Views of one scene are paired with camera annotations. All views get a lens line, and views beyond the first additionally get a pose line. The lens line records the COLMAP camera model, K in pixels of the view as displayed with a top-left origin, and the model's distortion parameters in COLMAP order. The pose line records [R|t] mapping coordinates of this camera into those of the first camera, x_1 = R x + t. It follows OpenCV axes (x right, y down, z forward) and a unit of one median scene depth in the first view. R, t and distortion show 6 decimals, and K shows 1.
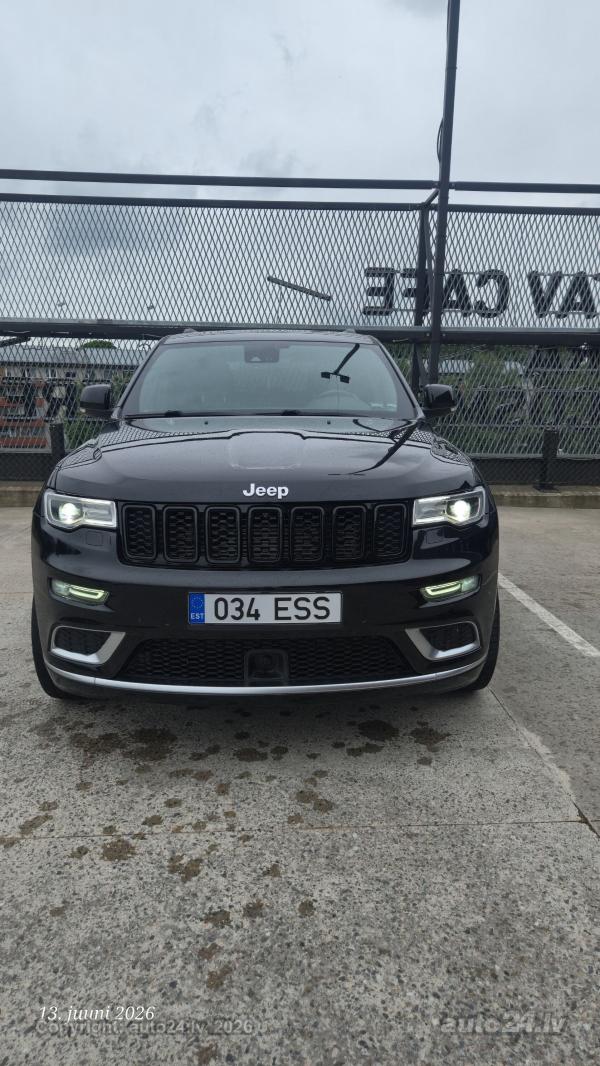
lens RADIAL K [[669.7, 0, 303.1], [0, 669.7, 543.3], [0, 0, 1]] dist [0.006191, -0.000583]
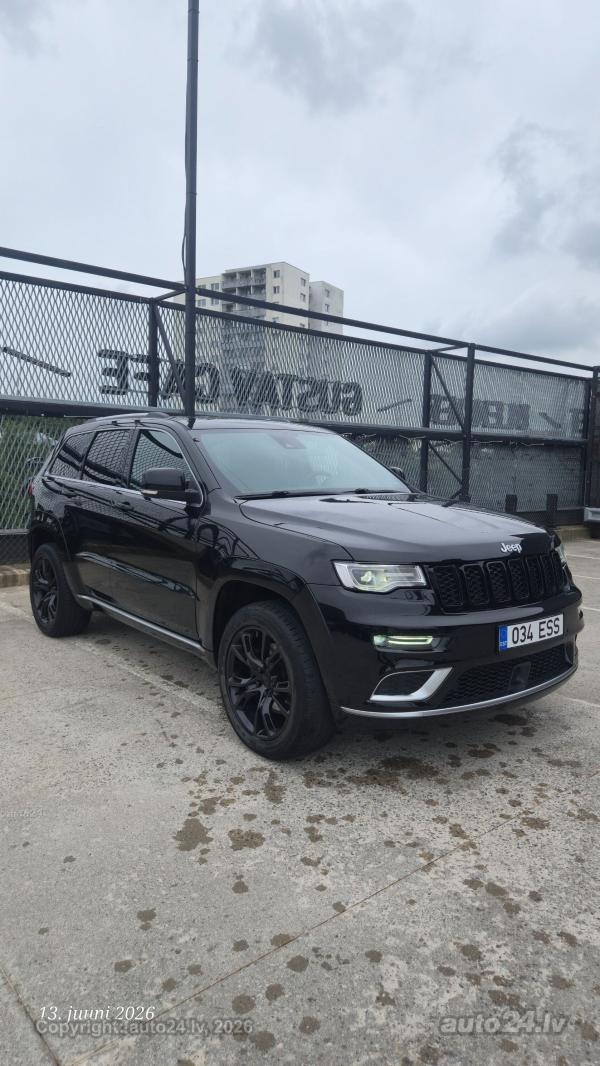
lens RADIAL K [[669.7, 0, 279.1], [0, 669.7, 542.6], [0, 0, 1]] dist [0.006191, -0.000583]
pose [[0.823083, -0.056742, 0.565080, -1.209745], [0.114139, 0.991222, -0.066719, -0.051520], [-0.556334, 0.119412, 0.822334, 0.108153]]
